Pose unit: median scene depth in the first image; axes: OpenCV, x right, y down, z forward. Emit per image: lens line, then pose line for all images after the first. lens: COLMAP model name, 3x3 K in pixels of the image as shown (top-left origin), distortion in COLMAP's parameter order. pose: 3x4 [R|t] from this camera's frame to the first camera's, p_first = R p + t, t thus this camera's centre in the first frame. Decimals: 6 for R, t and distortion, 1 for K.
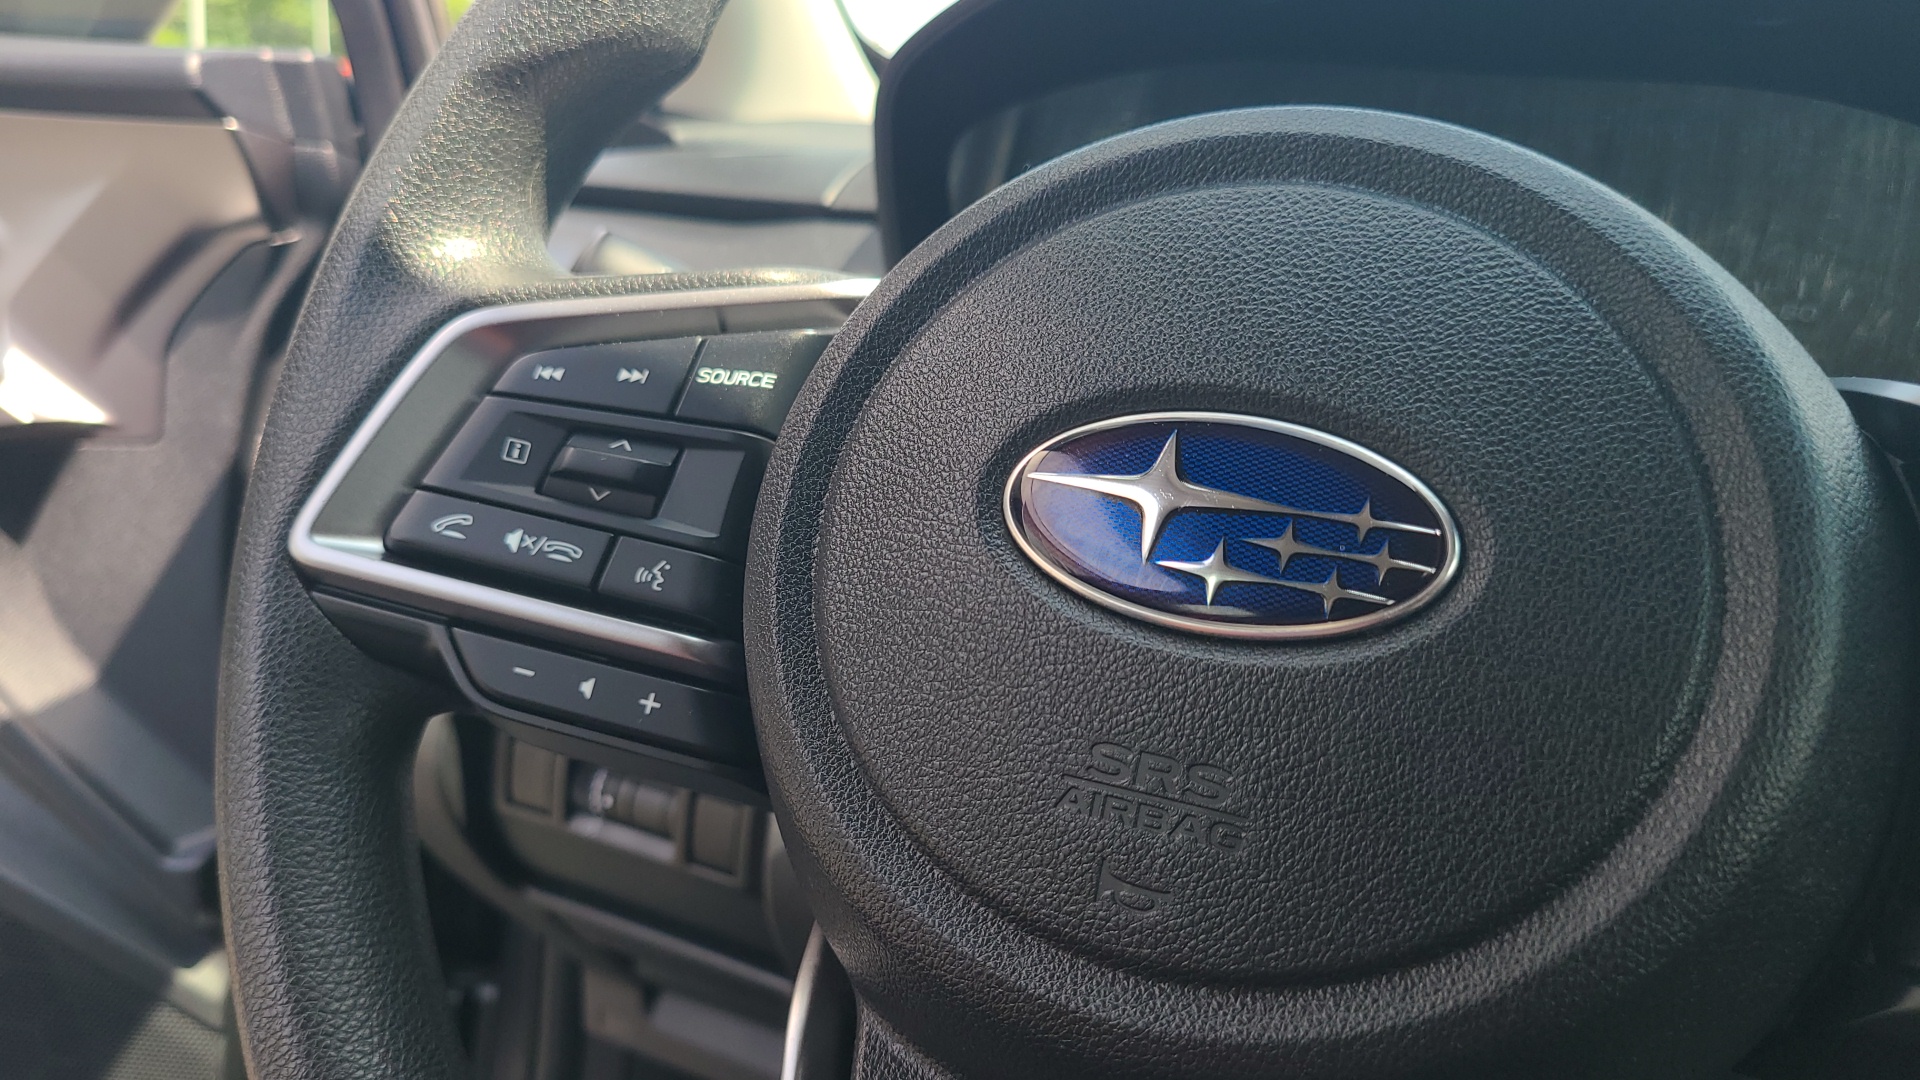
lens RADIAL K [[1449.0, 0, 968.3], [0, 1449.0, 537.8], [0, 0, 1]] dist [0.057339, -0.046076]
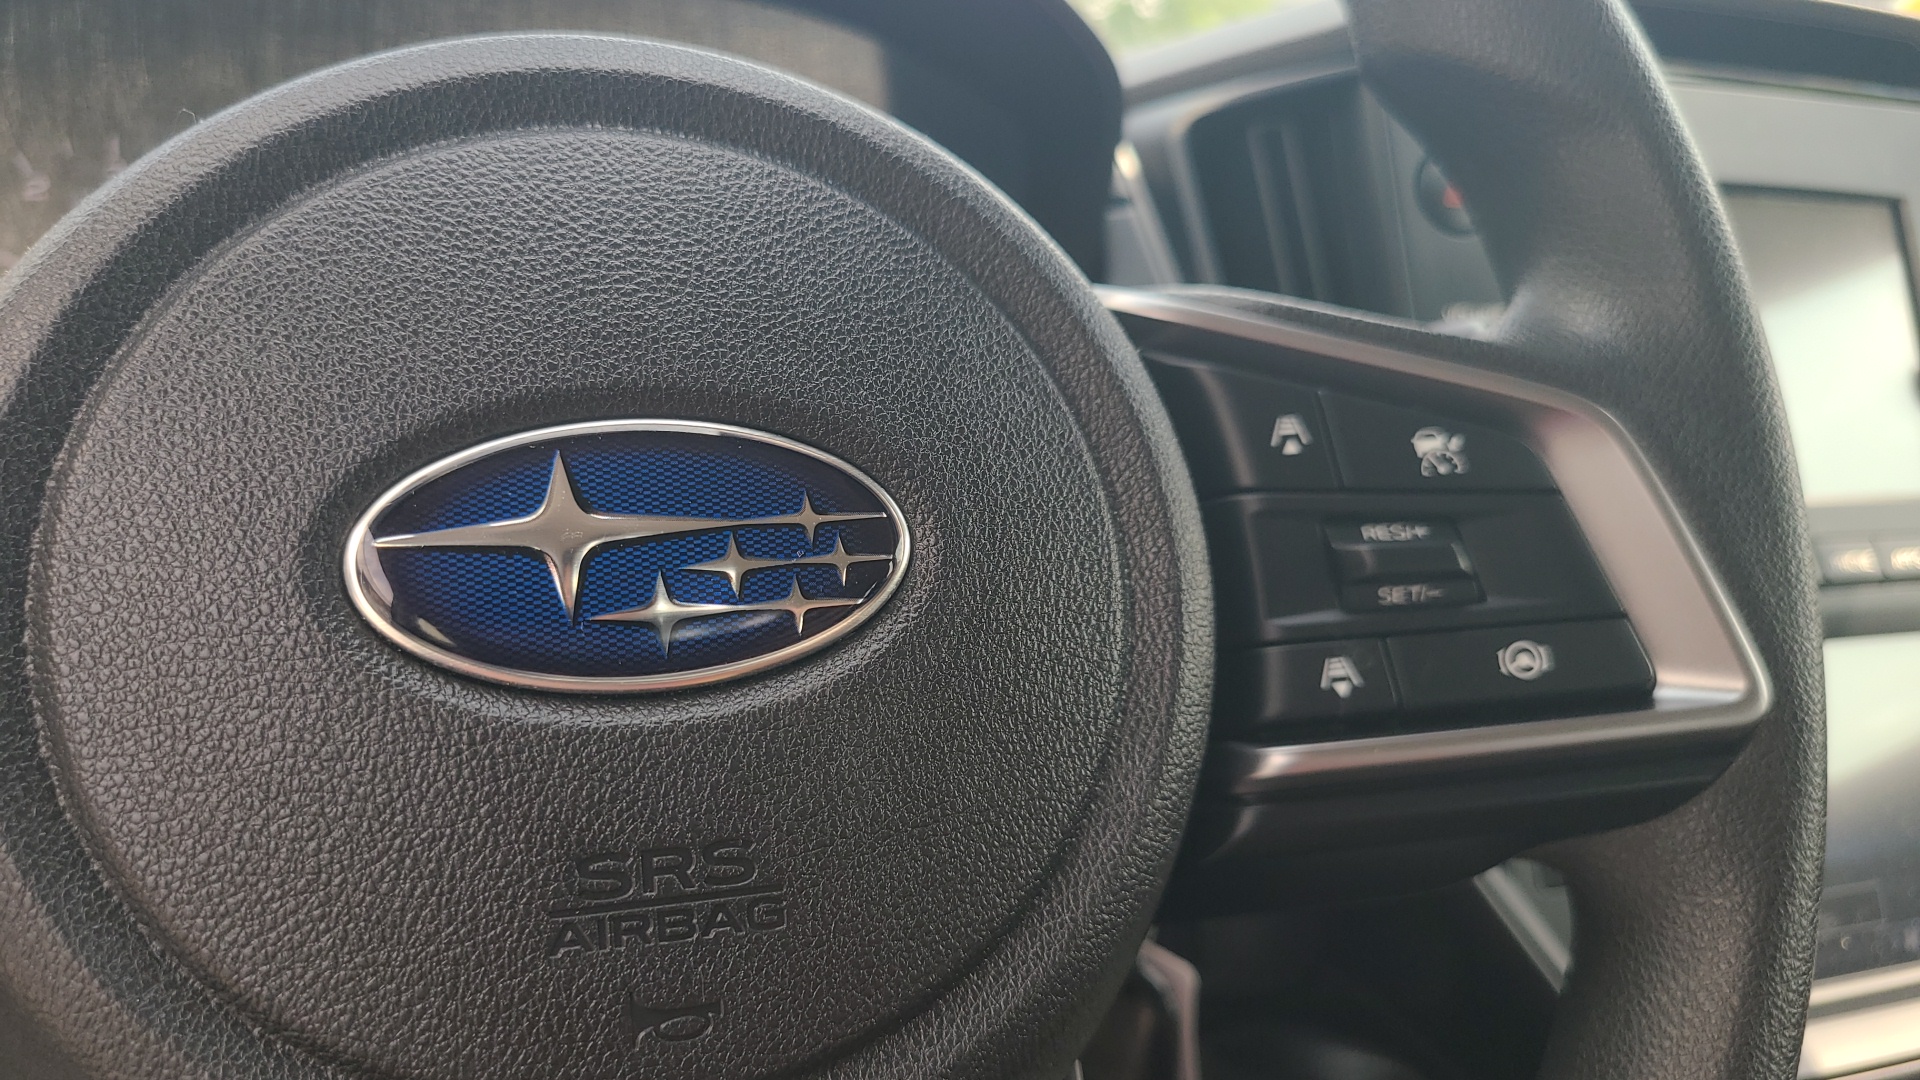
lens RADIAL K [[1449.0, 0, 960.6], [0, 1449.0, 545.6], [0, 0, 1]] dist [0.057339, -0.046076]
pose [[0.768815, -0.218388, 0.601024, -0.181005], [0.175328, 0.975848, 0.130309, -0.088521], [-0.614967, 0.005193, 0.788536, 0.226299]]
